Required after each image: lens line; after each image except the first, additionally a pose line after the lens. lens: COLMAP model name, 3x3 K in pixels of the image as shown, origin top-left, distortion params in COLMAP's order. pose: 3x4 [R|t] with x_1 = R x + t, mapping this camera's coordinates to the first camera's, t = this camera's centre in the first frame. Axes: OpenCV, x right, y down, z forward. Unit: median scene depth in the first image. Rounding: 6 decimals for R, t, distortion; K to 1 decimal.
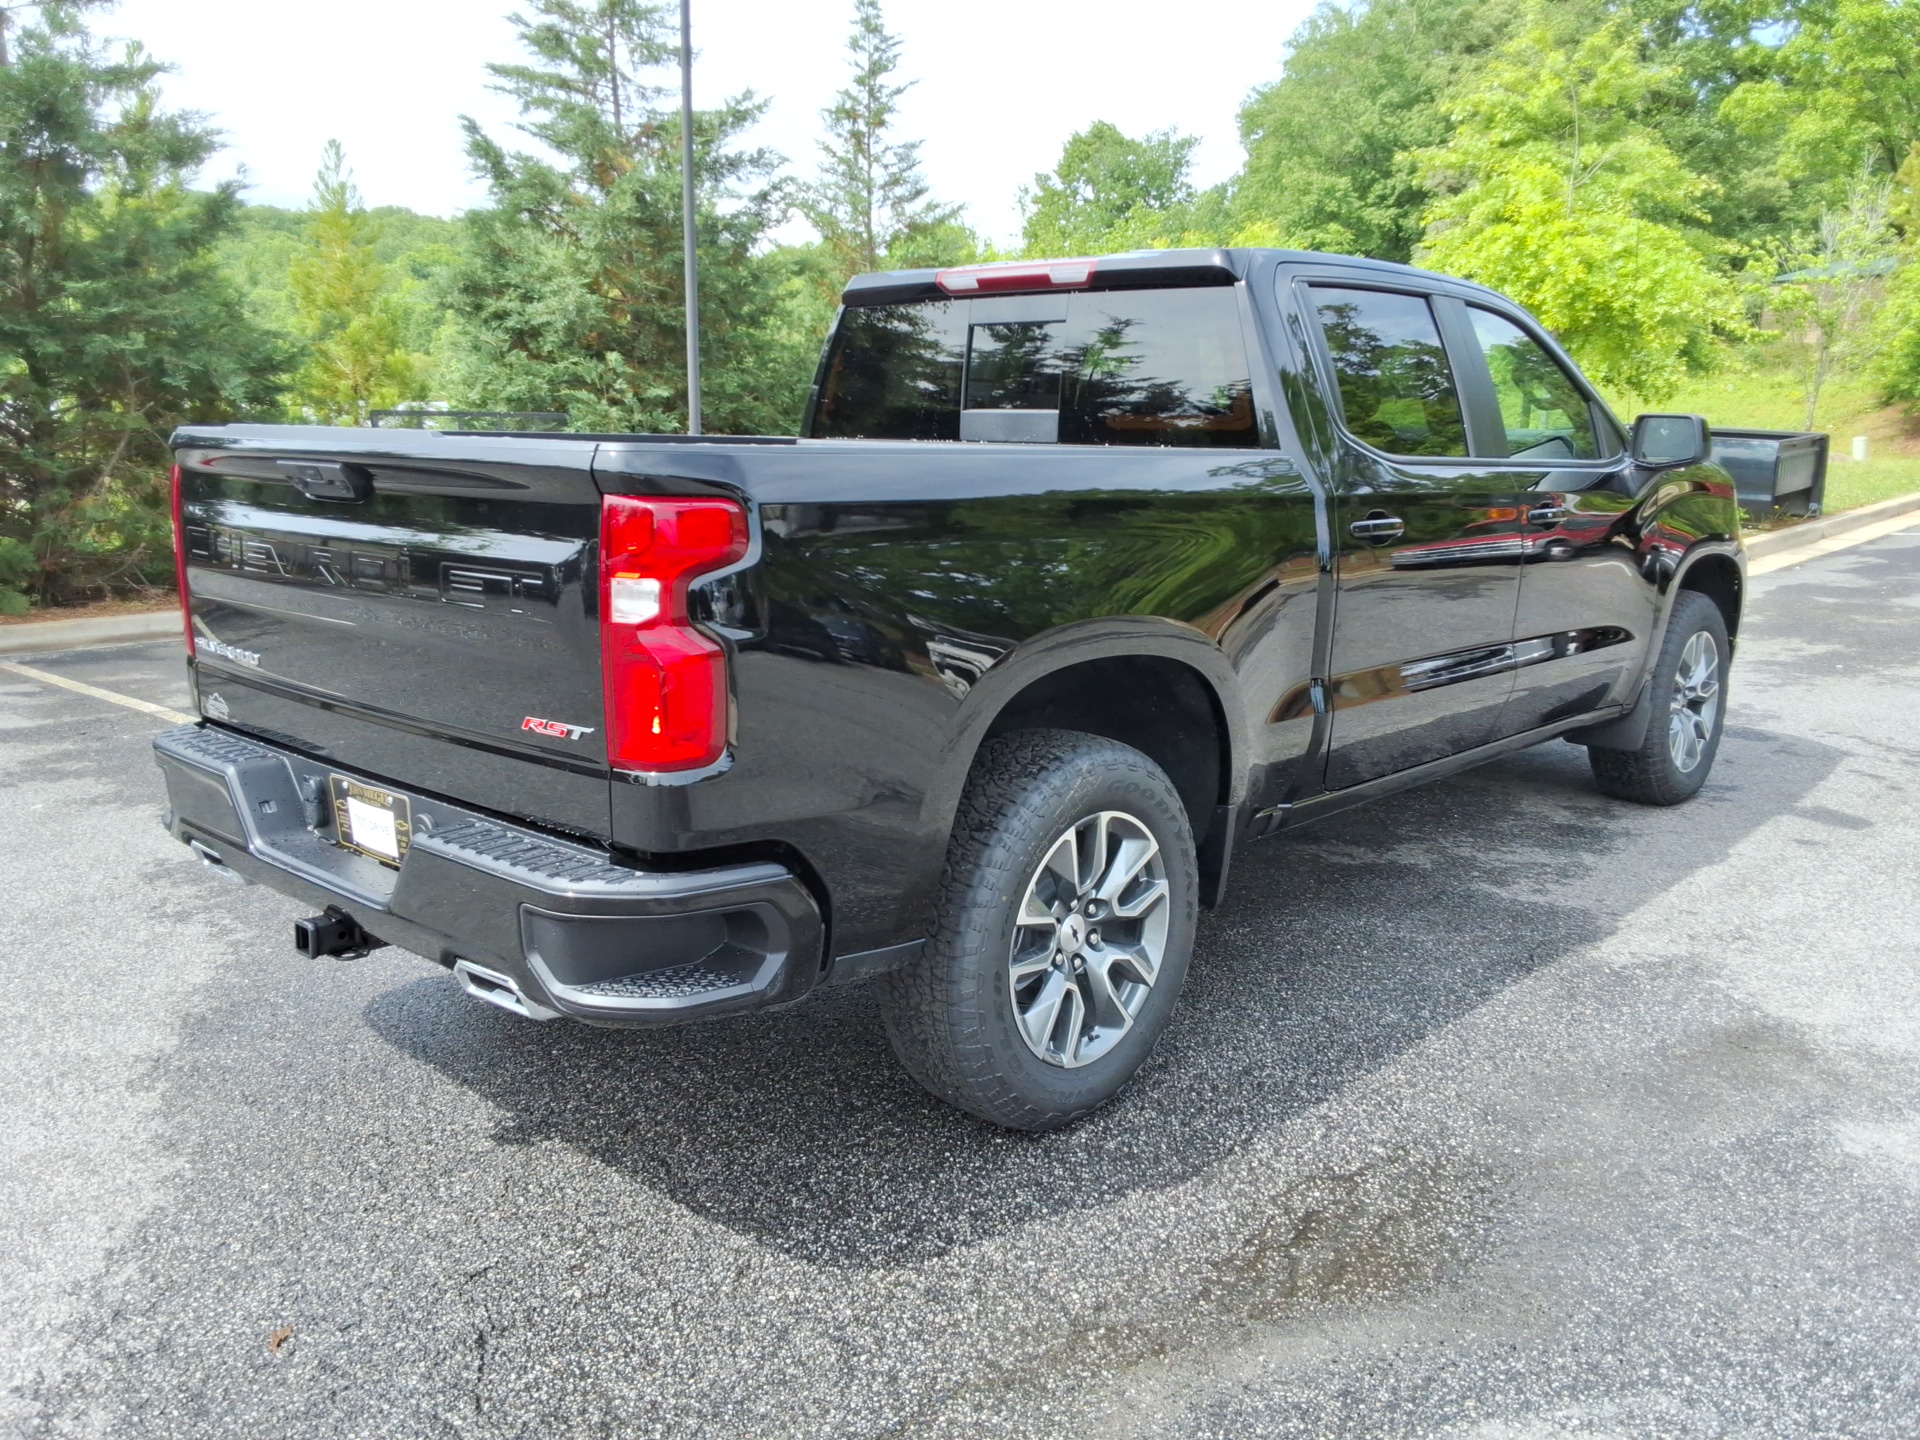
lens RADIAL K [[1536.2, 0, 957.1], [0, 1536.2, 701.3], [0, 0, 1]] dist [0.104502, -0.154467]
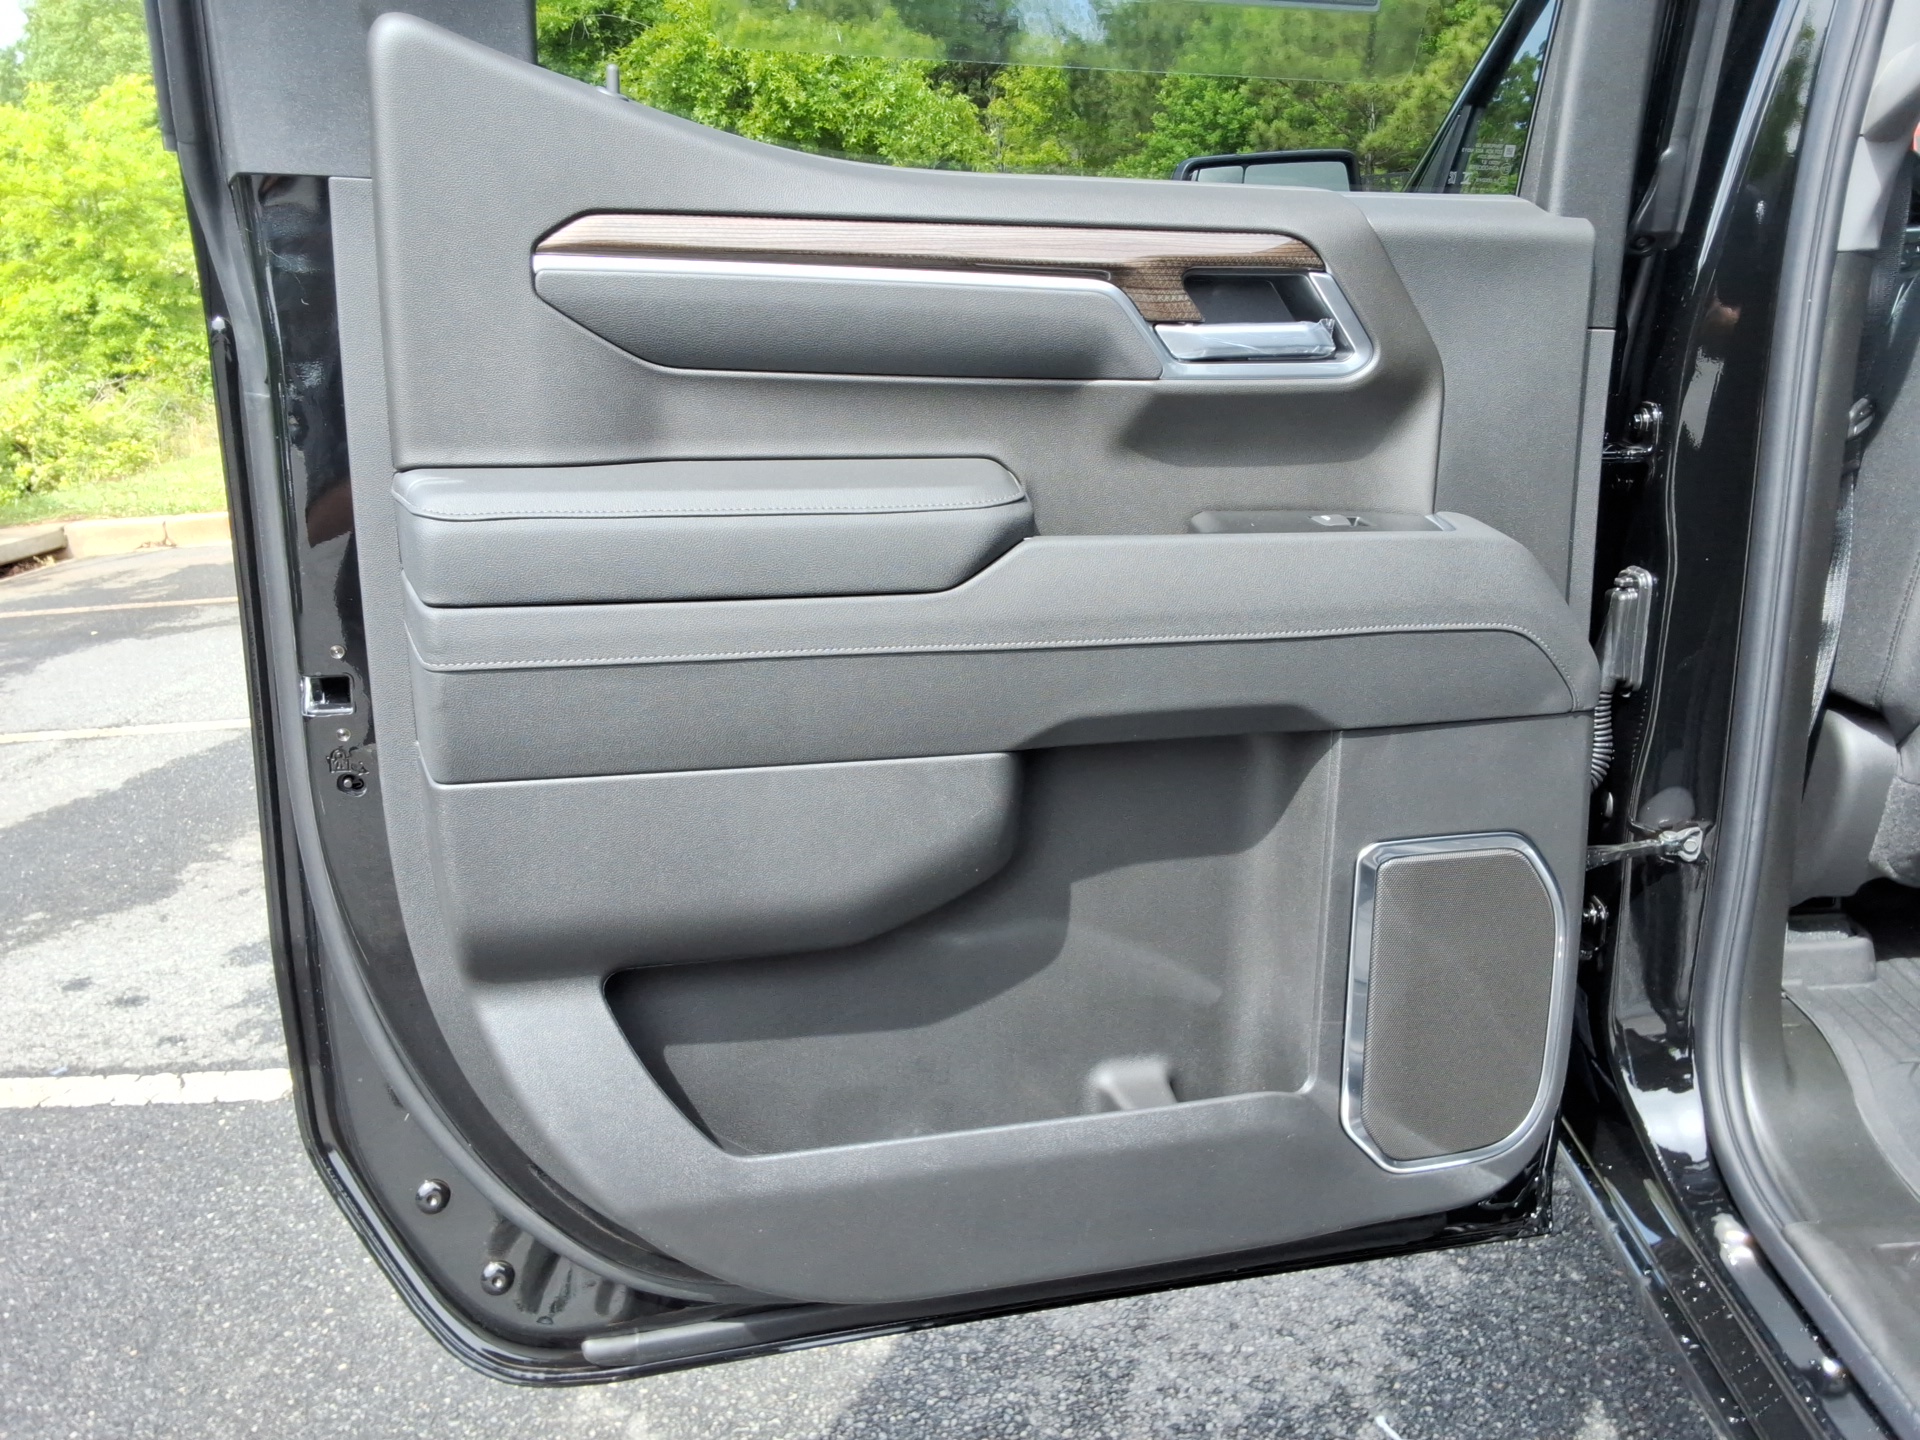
lens RADIAL K [[1545.3, 0, 973.3], [0, 1545.3, 702.5], [0, 0, 1]] dist [0.104023, -0.161247]
pose [[0.766923, -0.212766, 0.605441, -0.056139], [0.176980, 0.976976, 0.119149, -0.045997], [-0.616852, 0.015773, 0.786921, 0.286442]]
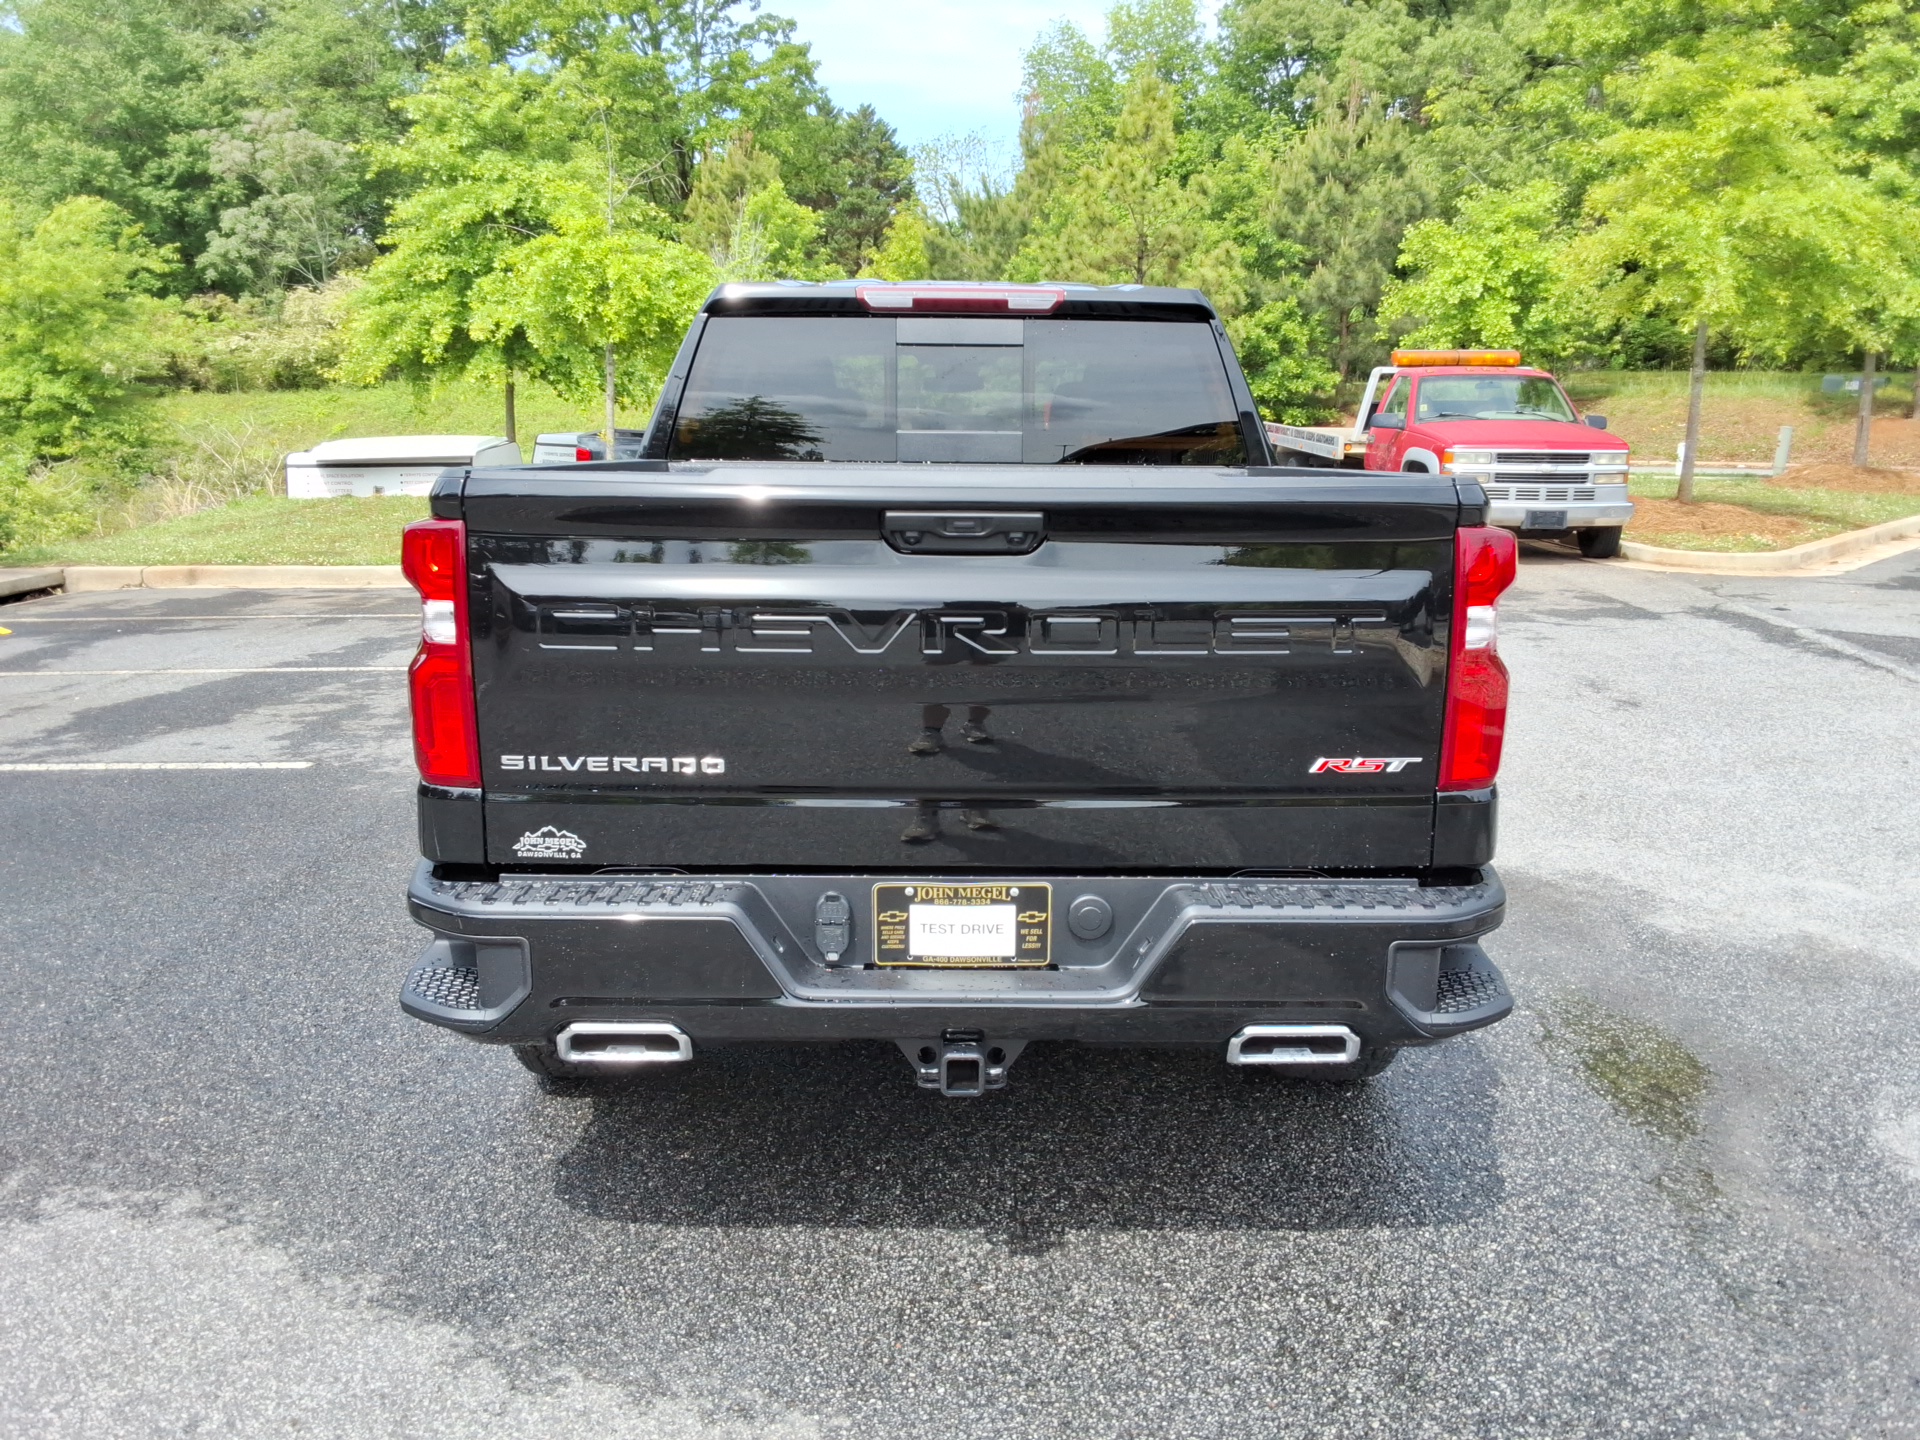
lens RADIAL K [[1542.2, 0, 972.0], [0, 1542.2, 699.6], [0, 0, 1]] dist [0.129222, -0.211926]
pose [[0.728295, -0.120633, 0.674563, -0.160483], [0.121943, 0.991487, 0.045652, -0.014481], [-0.674327, 0.049011, 0.736805, 0.061938]]
